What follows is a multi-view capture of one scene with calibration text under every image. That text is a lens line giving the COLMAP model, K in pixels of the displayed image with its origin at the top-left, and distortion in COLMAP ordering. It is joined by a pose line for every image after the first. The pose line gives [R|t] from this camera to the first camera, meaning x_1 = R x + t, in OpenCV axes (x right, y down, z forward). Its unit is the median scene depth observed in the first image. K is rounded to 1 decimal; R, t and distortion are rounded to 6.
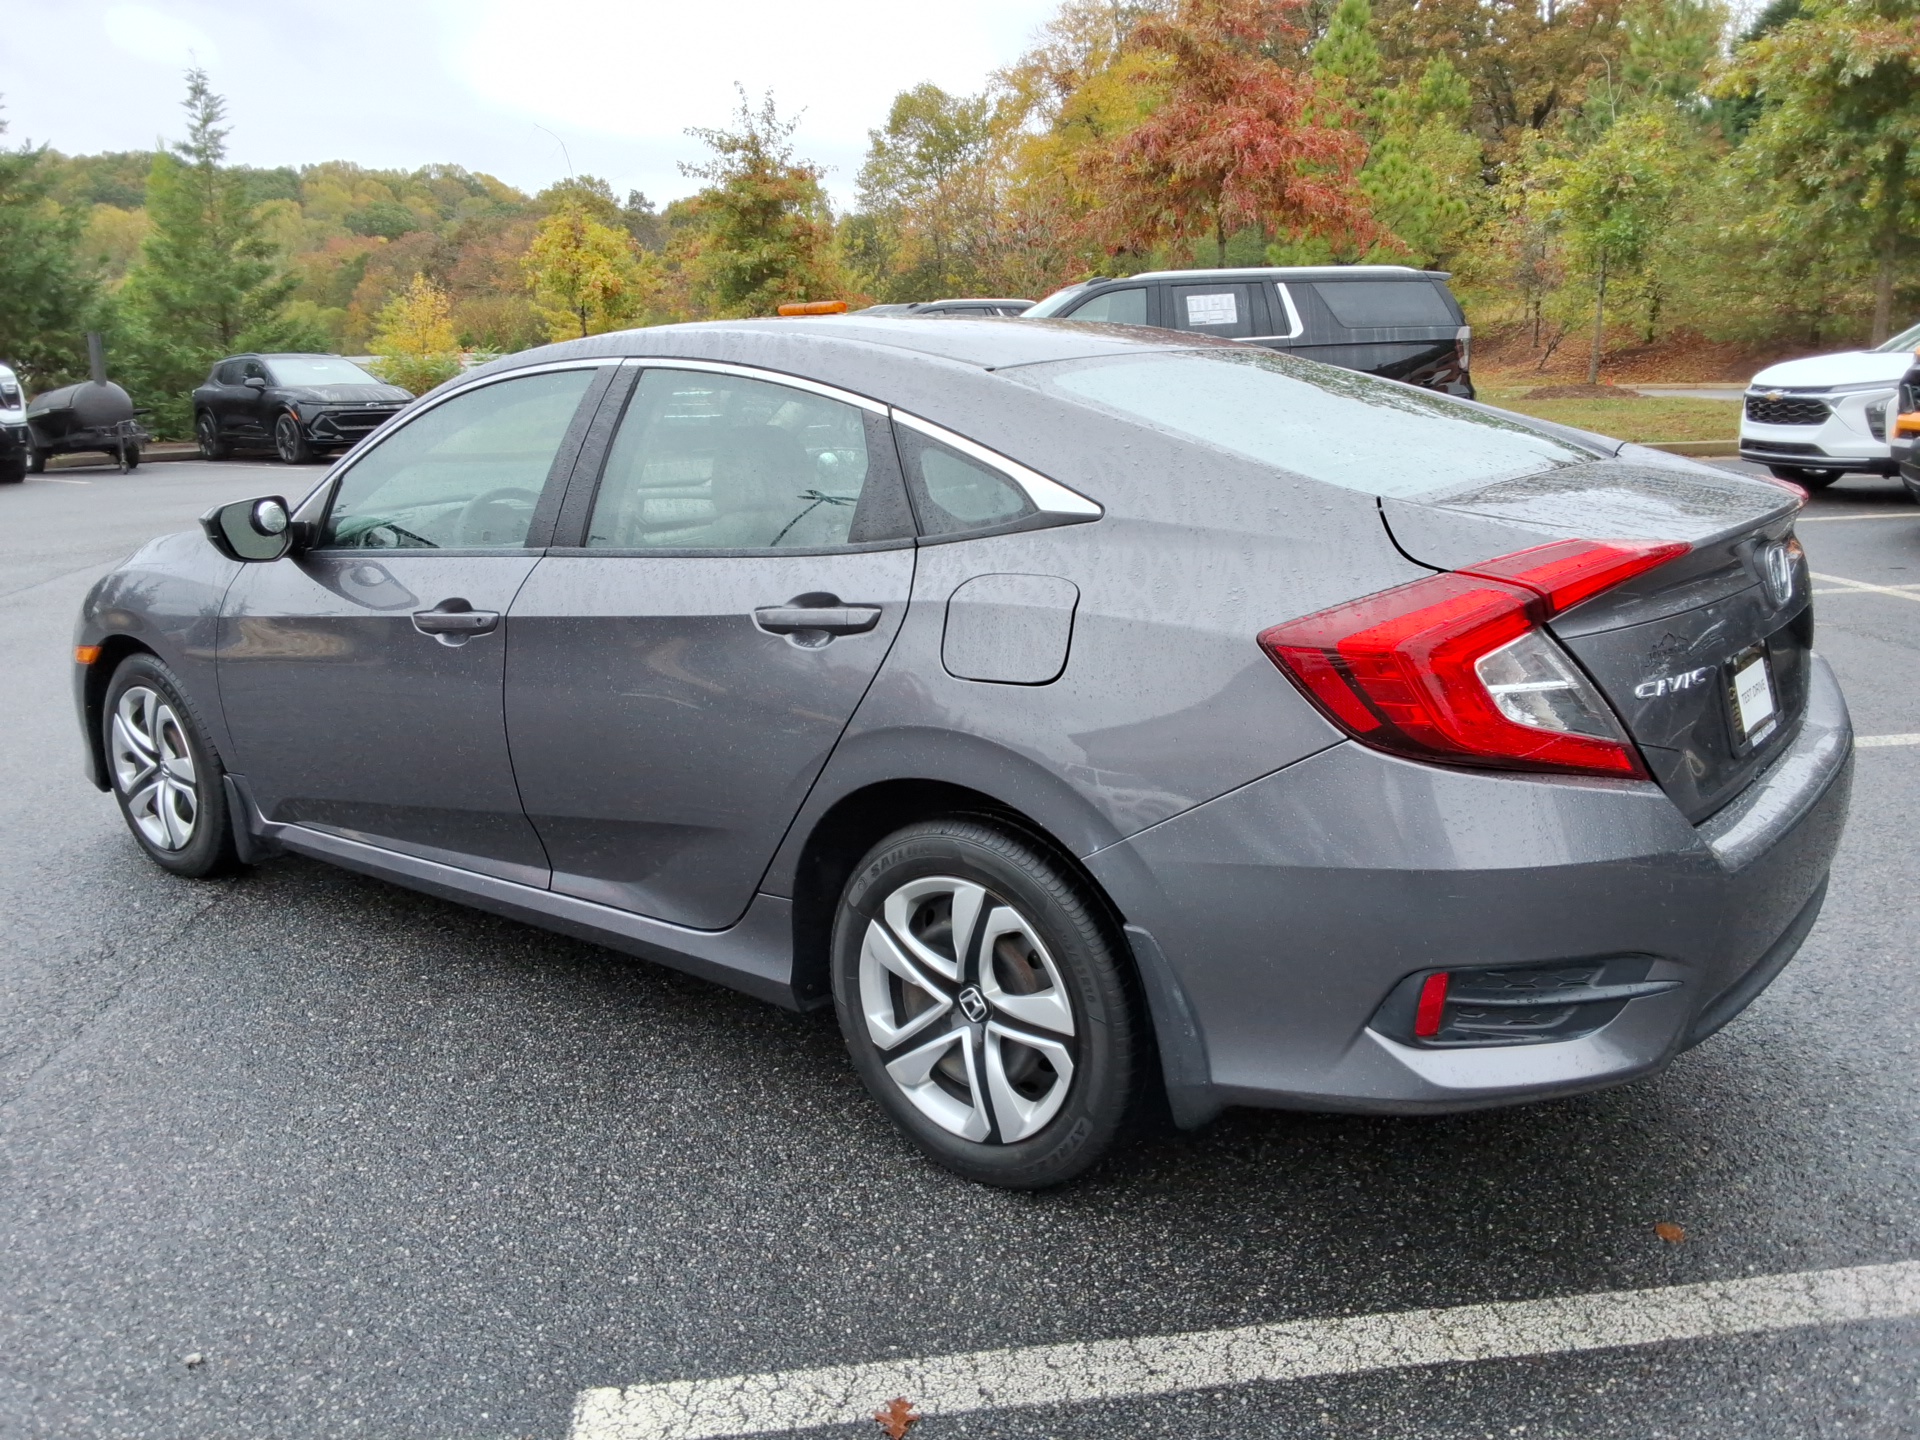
lens RADIAL K [[1535.2, 0, 960.0], [0, 1535.2, 720.0], [0, 0, 1]] dist [0.128217, -0.189647]
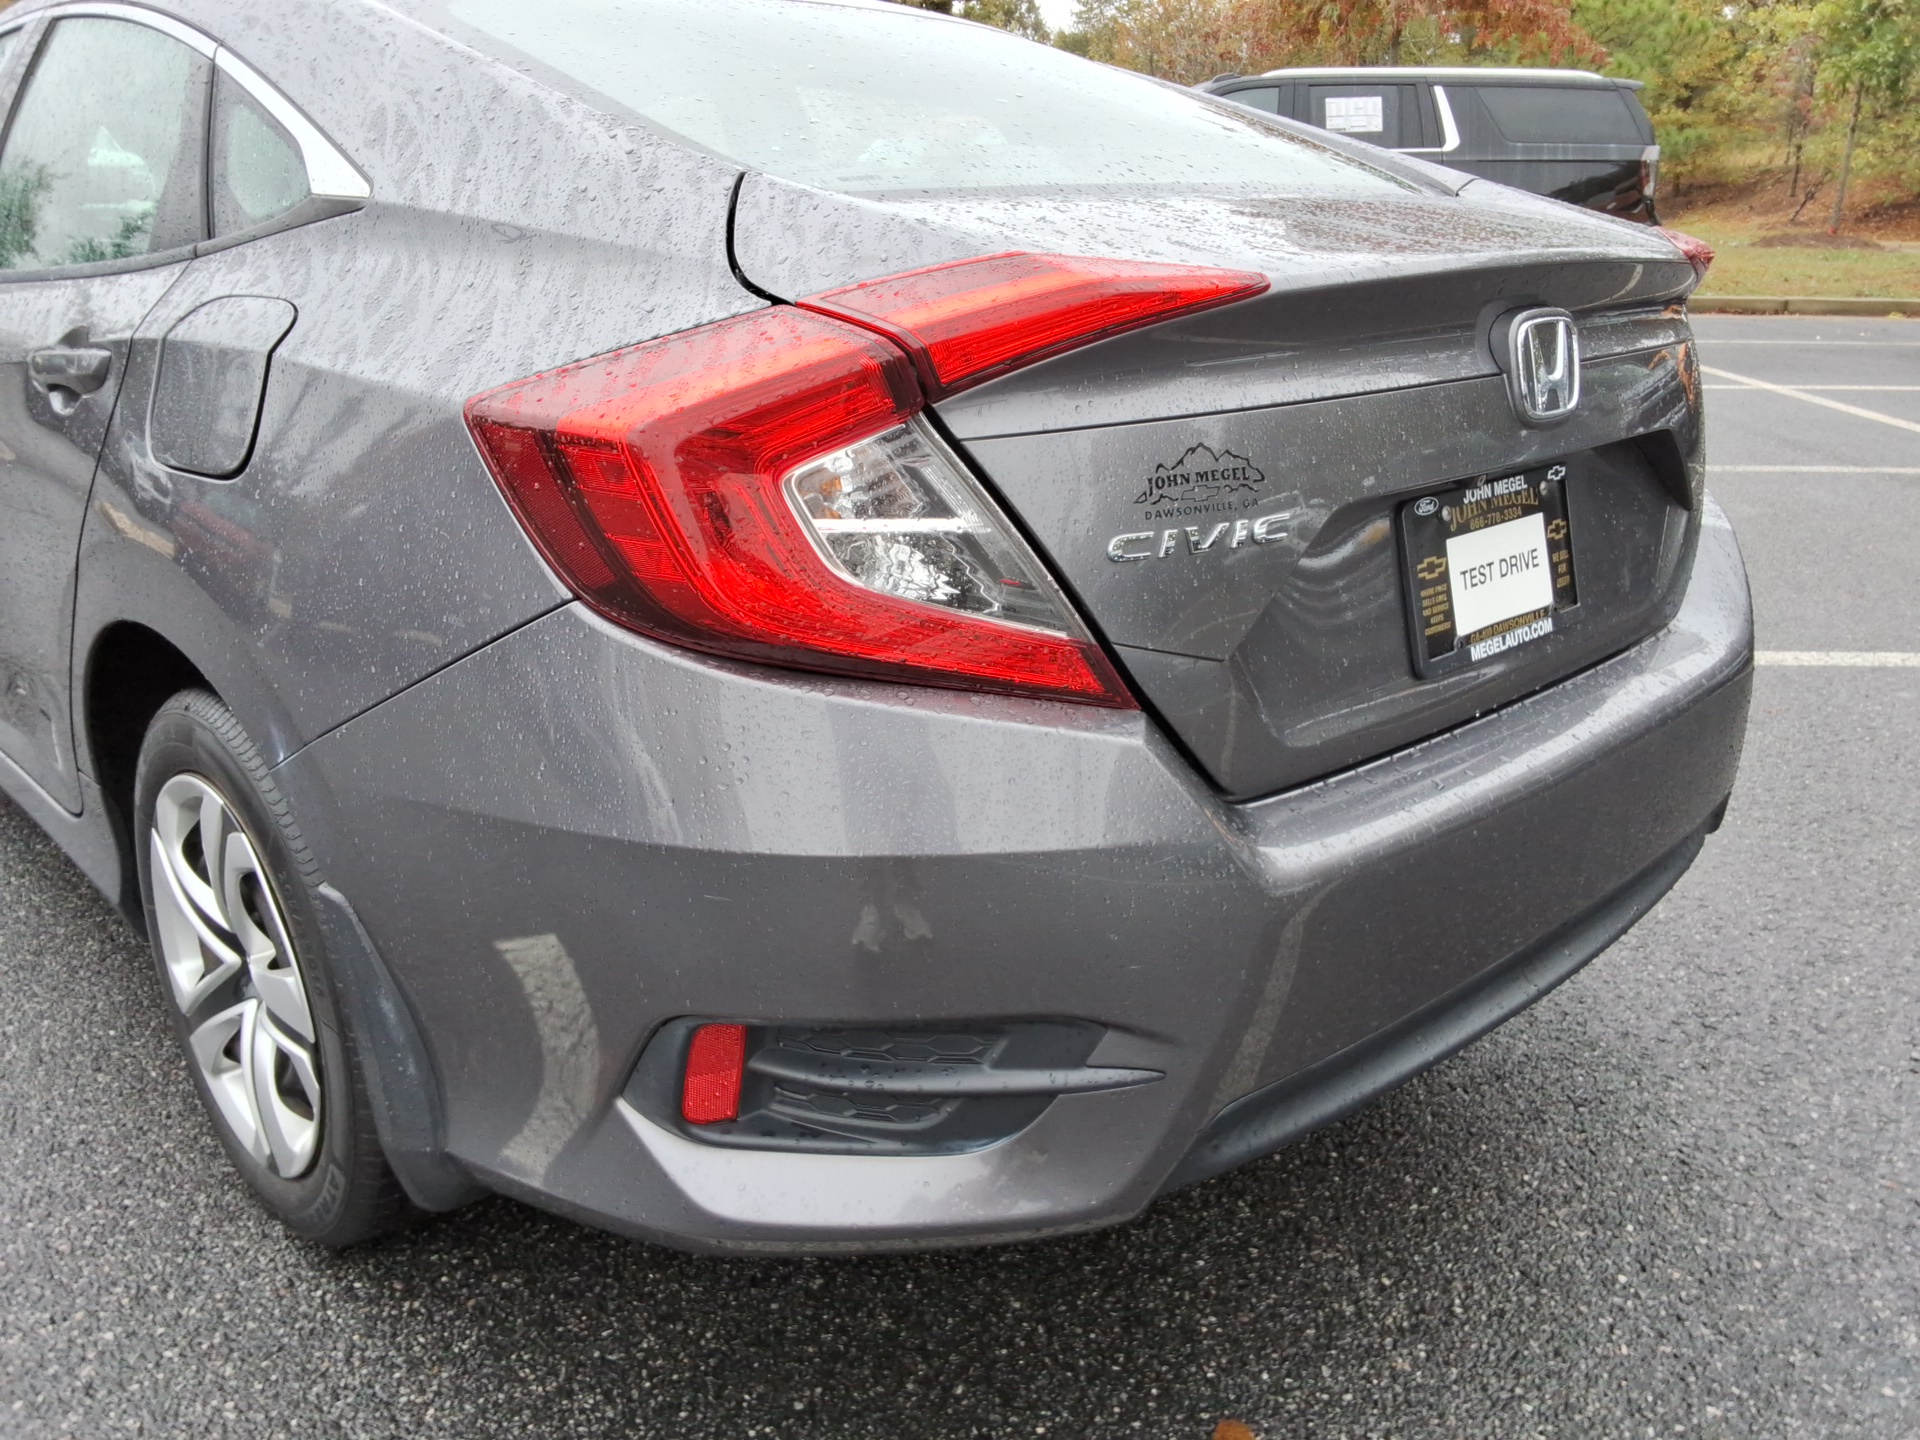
lens RADIAL K [[1555.6, 0, 958.7], [0, 1555.6, 700.6], [0, 0, 1]] dist [0.069954, -0.104365]
pose [[0.990197, 0.073705, -0.118650, 0.346595], [-0.063348, 0.994031, 0.088817, -0.007301], [0.124488, -0.080430, 0.988956, 0.349644]]
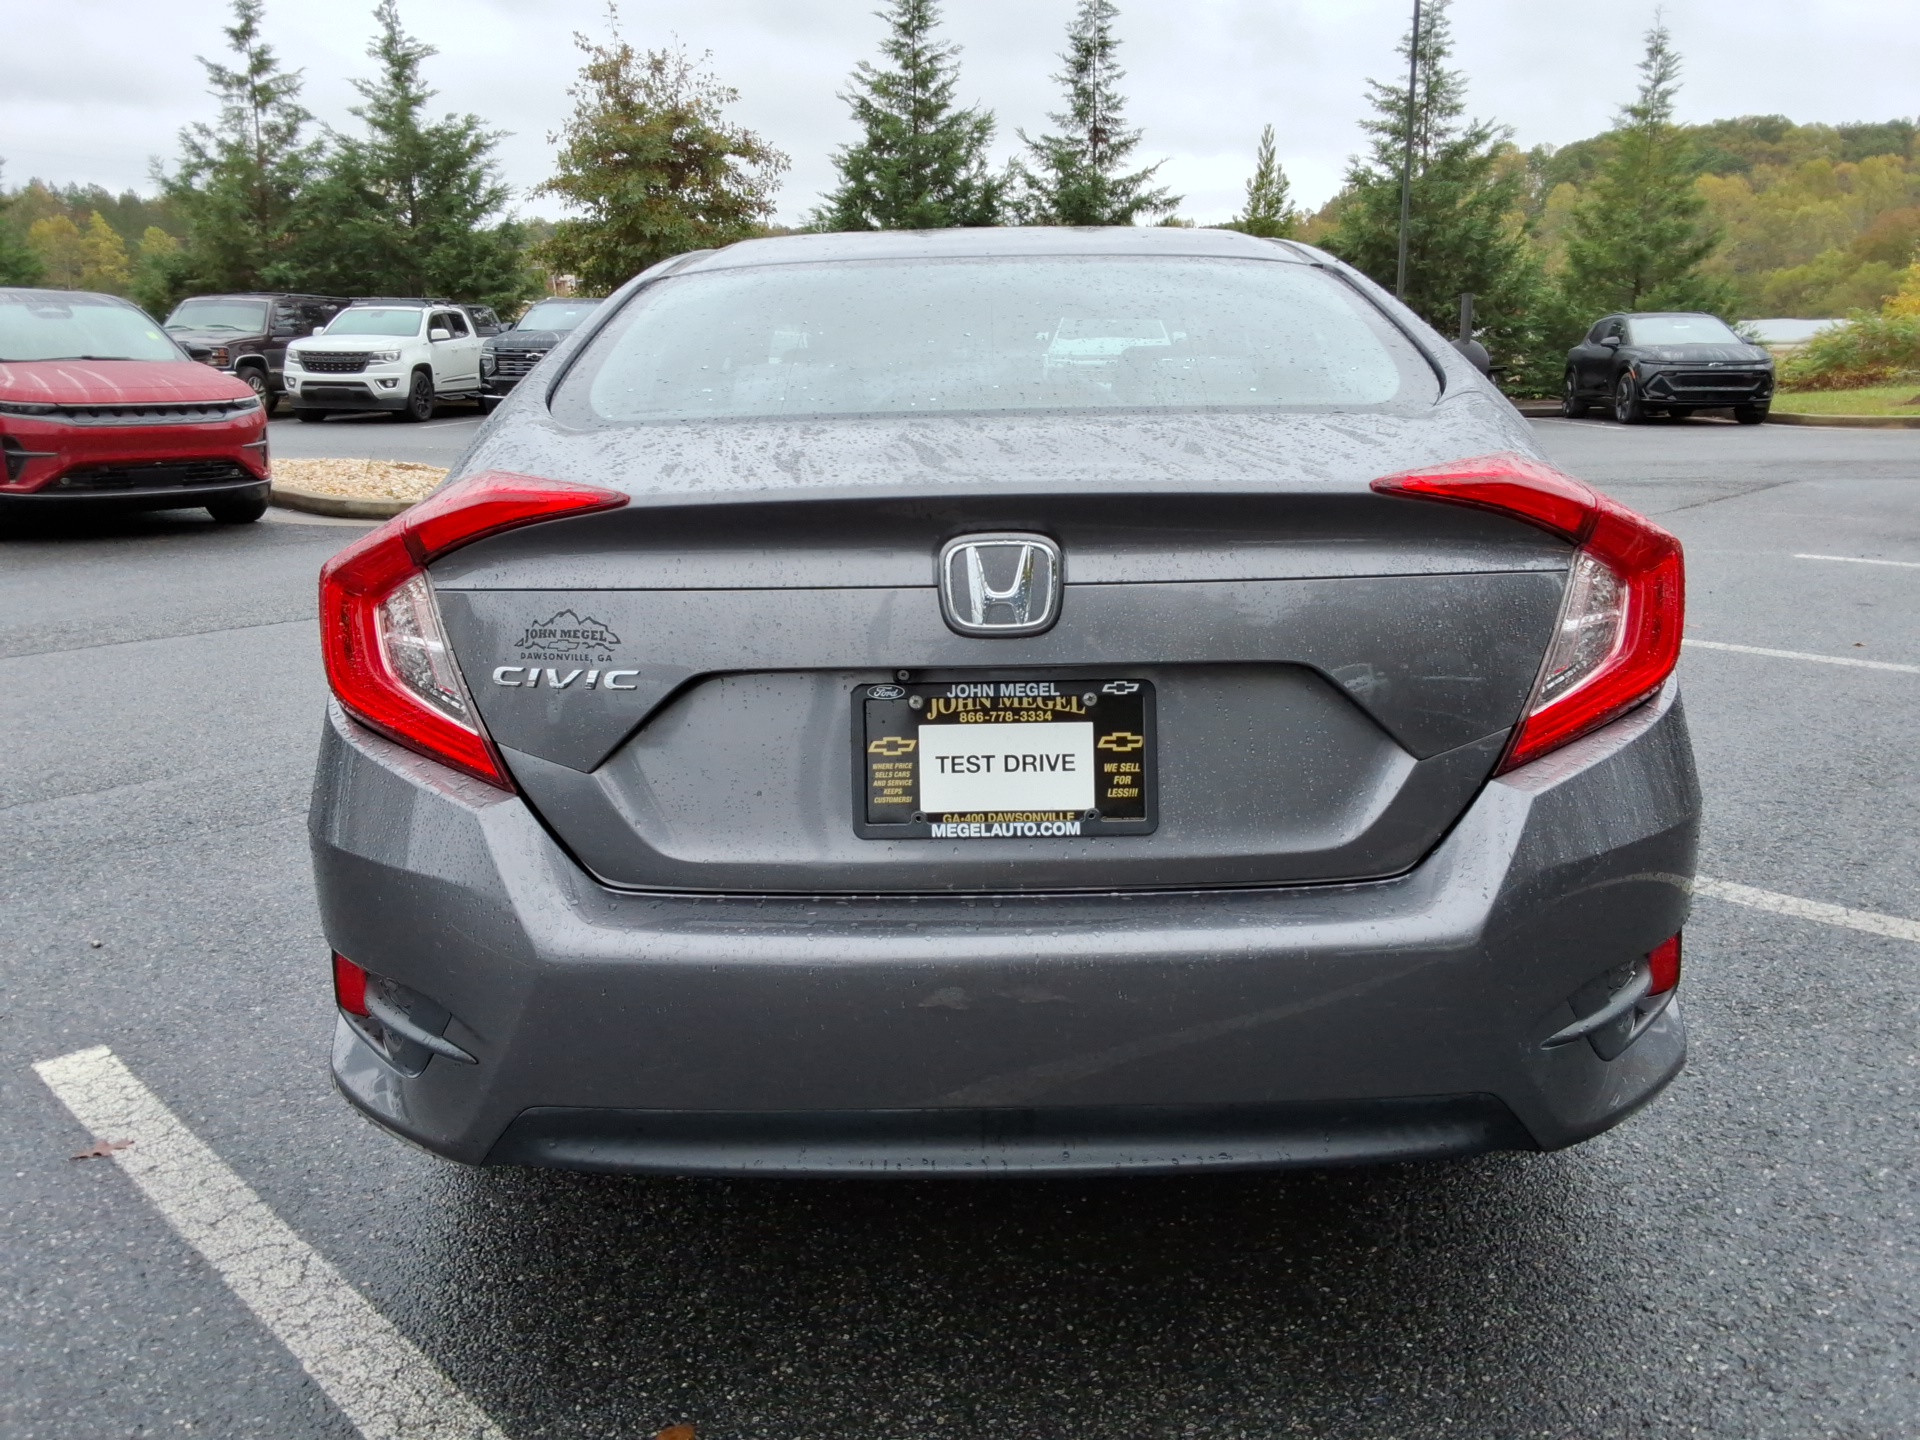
lens RADIAL K [[1537.5, 0, 970.5], [0, 1537.5, 697.6], [0, 0, 1]] dist [0.122328, -0.177767]
pose [[0.607100, 0.188186, -0.772020, 0.908104], [-0.182621, 0.978590, 0.094929, -0.094635], [0.773355, 0.083356, 0.628469, 0.538175]]
